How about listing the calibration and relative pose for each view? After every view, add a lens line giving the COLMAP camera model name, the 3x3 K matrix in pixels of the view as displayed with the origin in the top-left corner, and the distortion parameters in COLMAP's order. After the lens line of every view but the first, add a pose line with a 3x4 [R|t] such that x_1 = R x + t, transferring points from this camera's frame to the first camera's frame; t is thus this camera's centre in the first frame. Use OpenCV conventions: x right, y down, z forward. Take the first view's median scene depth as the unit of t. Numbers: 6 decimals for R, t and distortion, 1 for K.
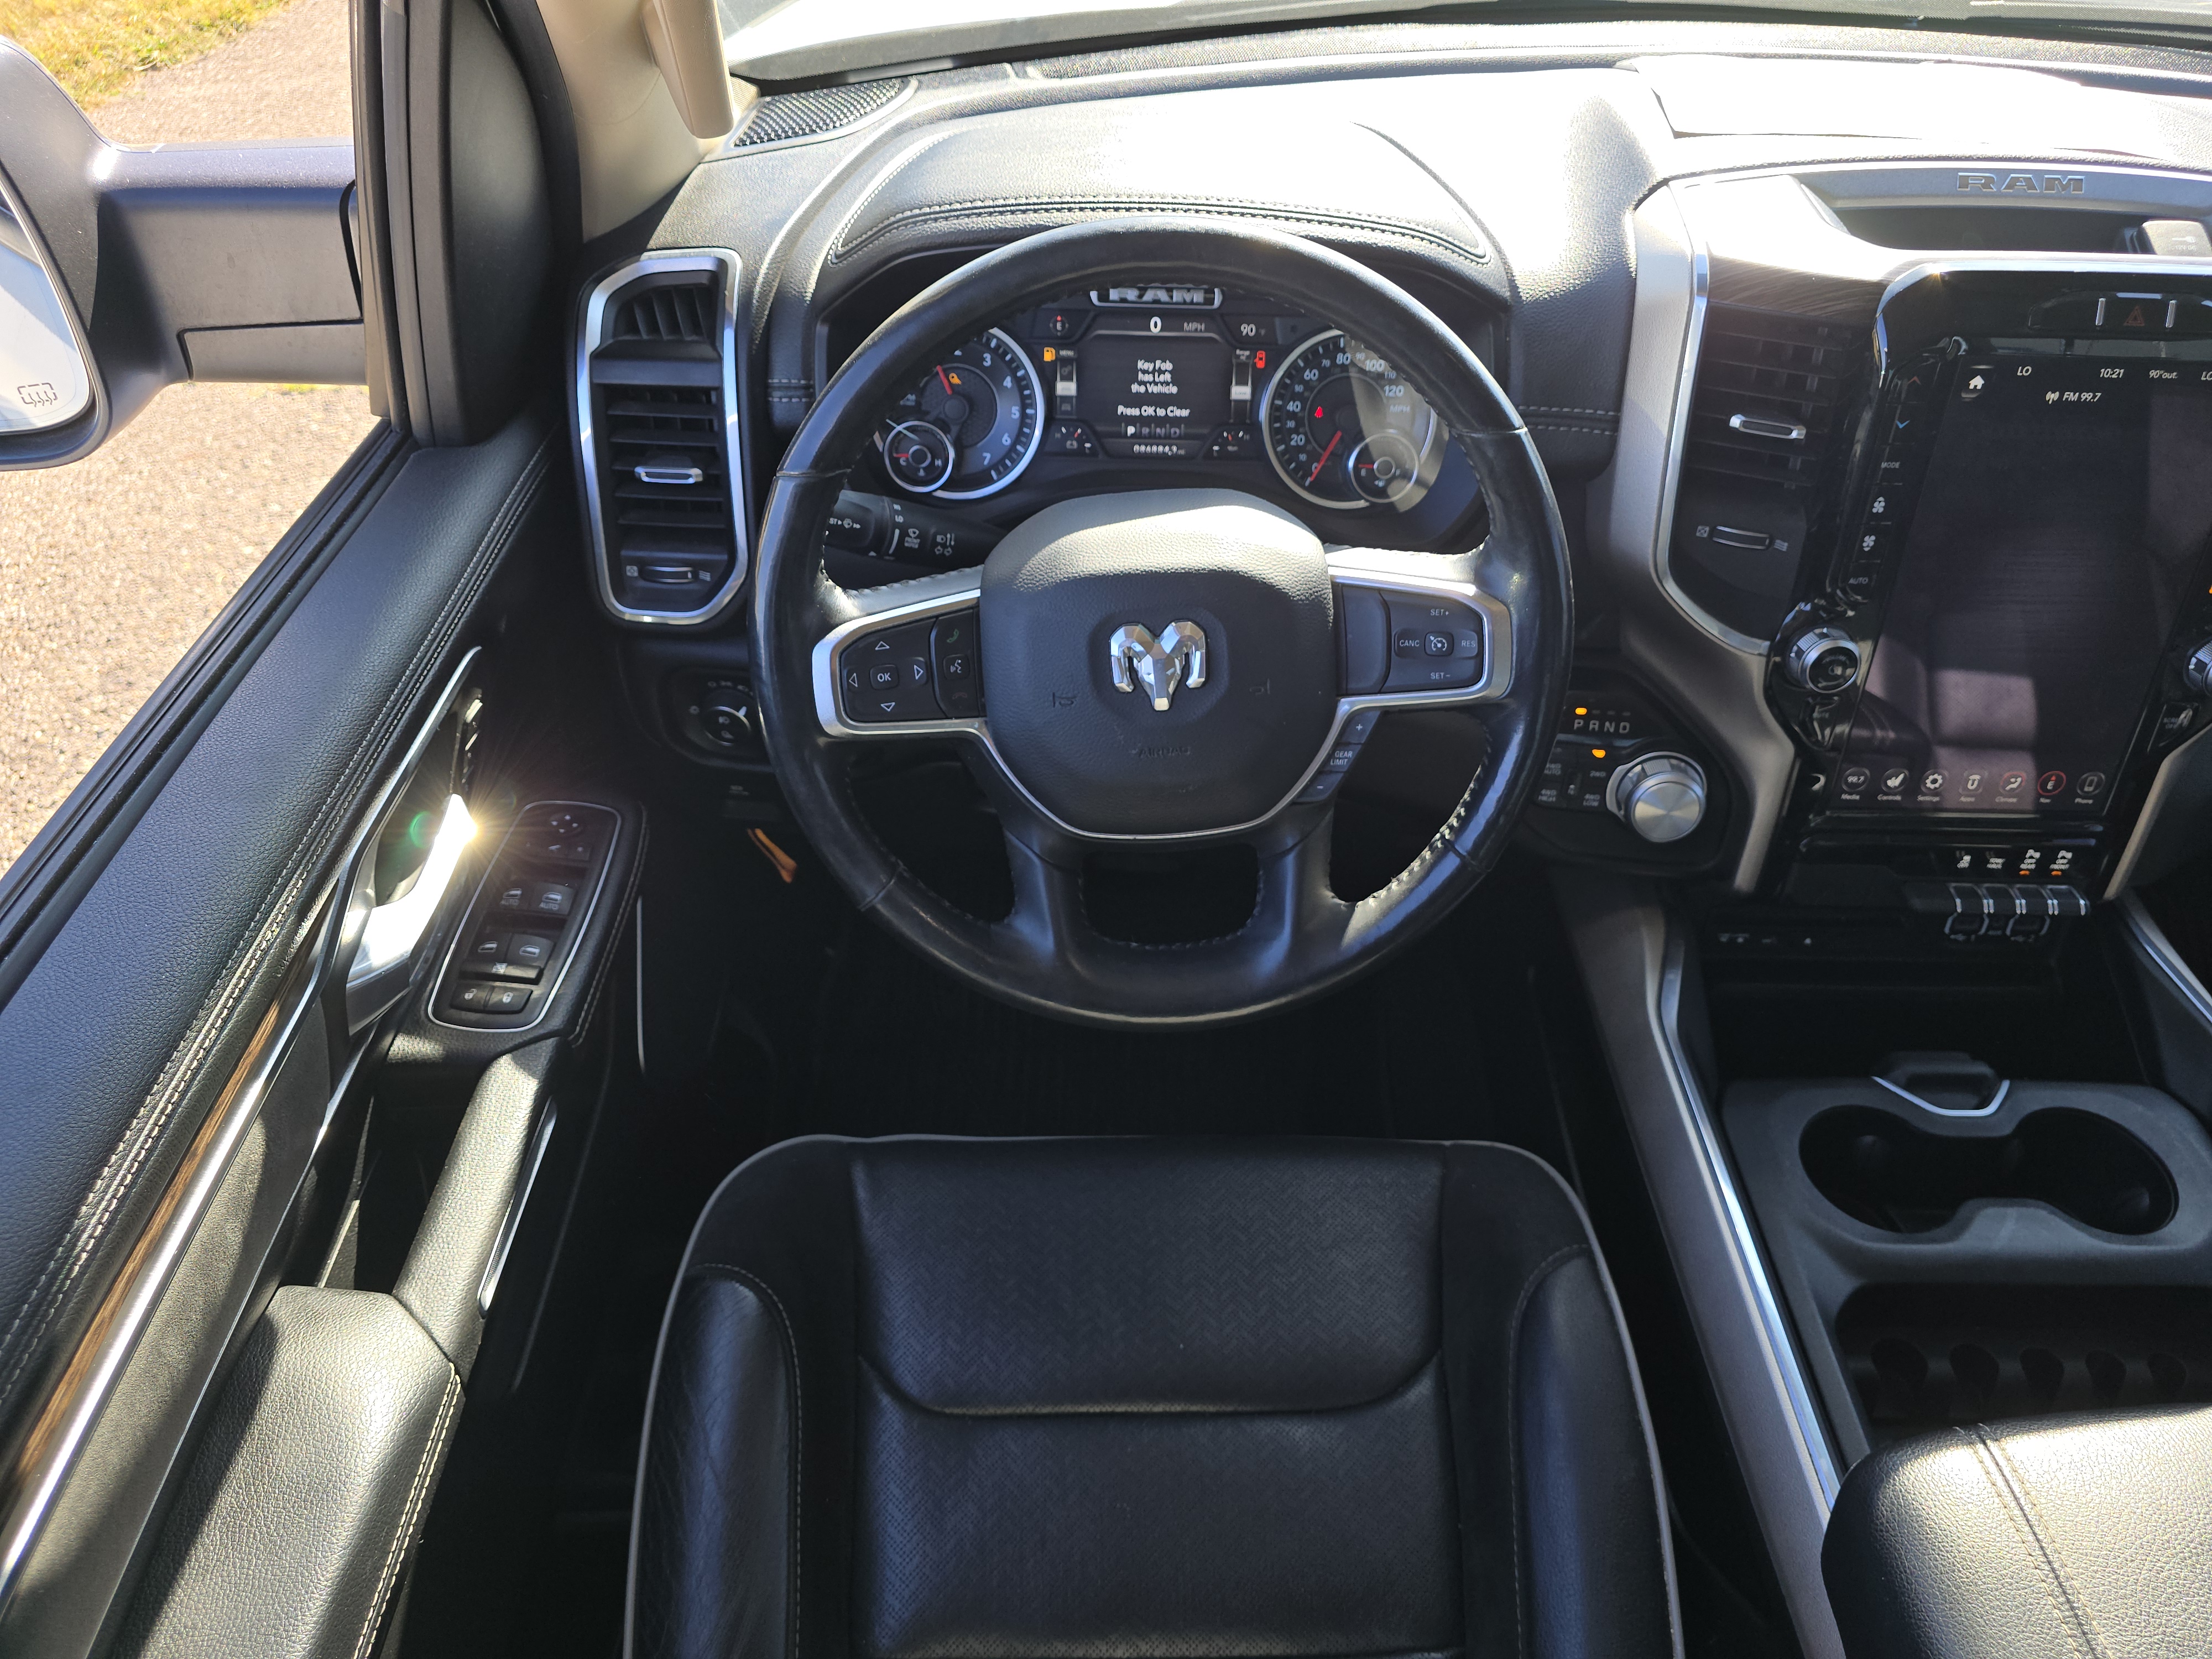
lens RADIAL K [[1500.7, 0, 1151.2], [0, 1500.7, 849.9], [0, 0, 1]] dist [0.019467, -0.002880]
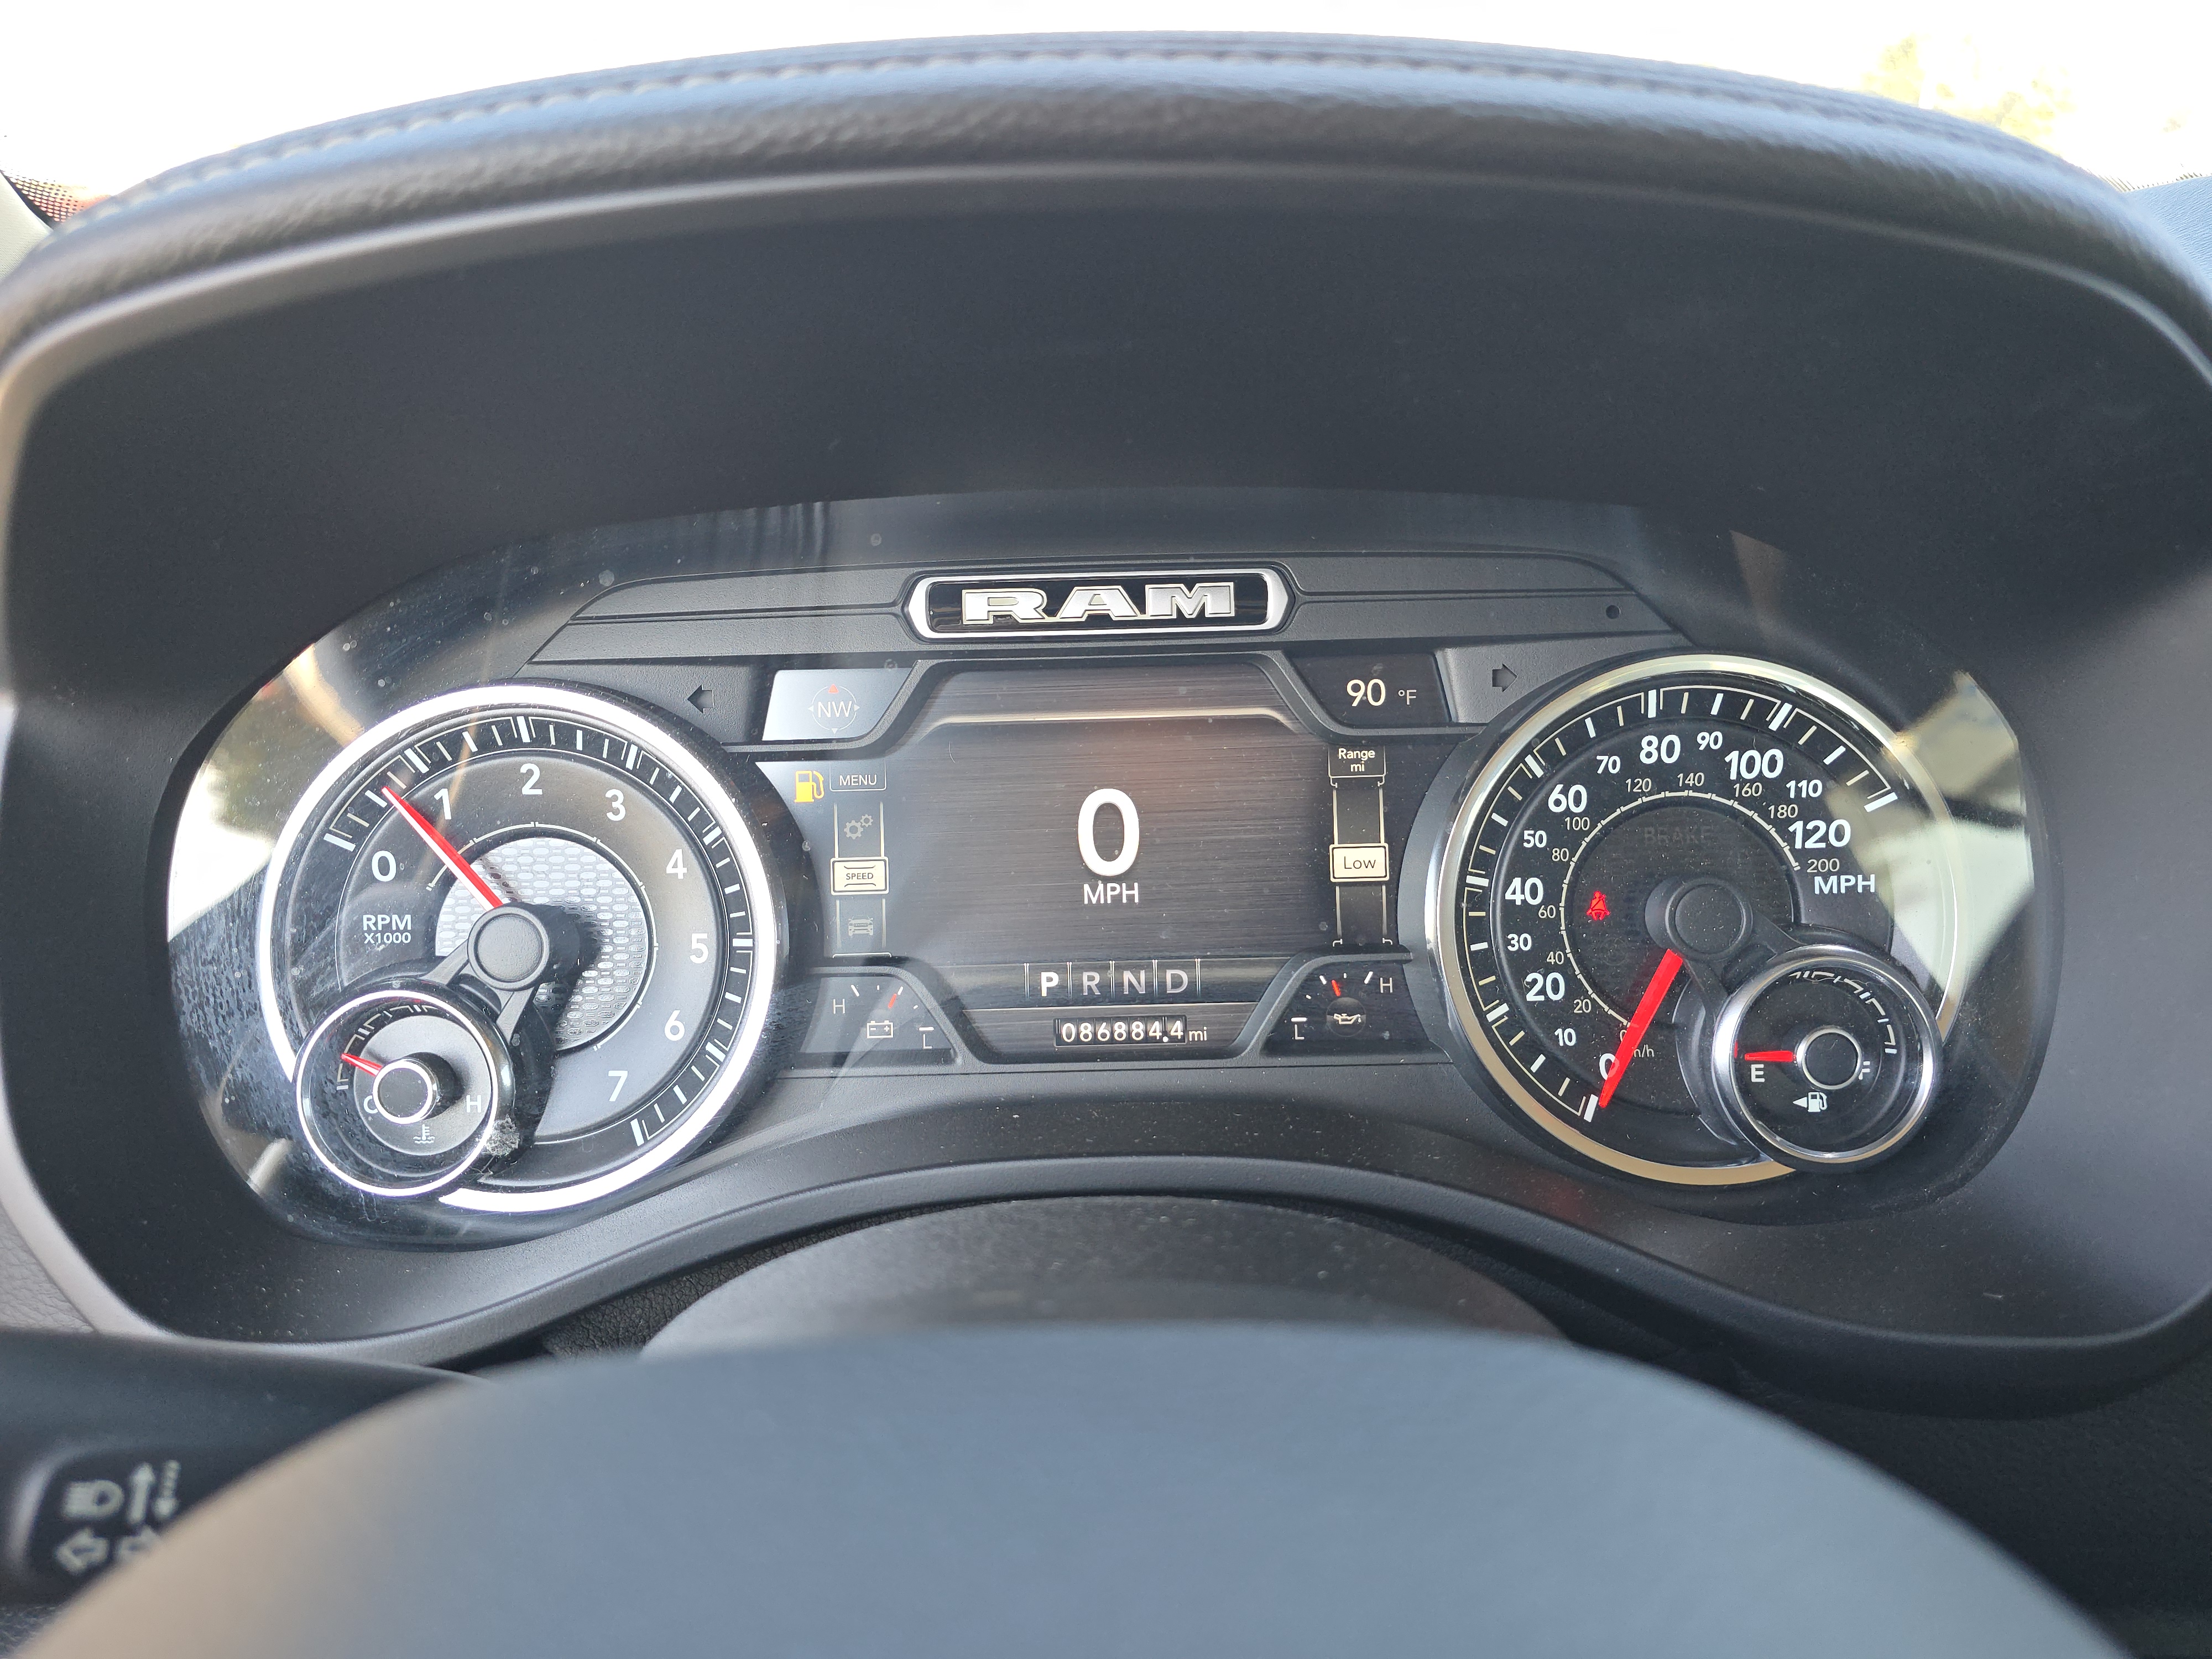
lens RADIAL K [[1500.7, 0, 1151.2], [0, 1500.7, 849.9], [0, 0, 1]] dist [0.019467, -0.002880]
pose [[0.998397, -0.049761, -0.026973, 0.022230], [0.037221, 0.936218, -0.349443, -0.194464], [0.042641, 0.347879, 0.936569, 0.696884]]
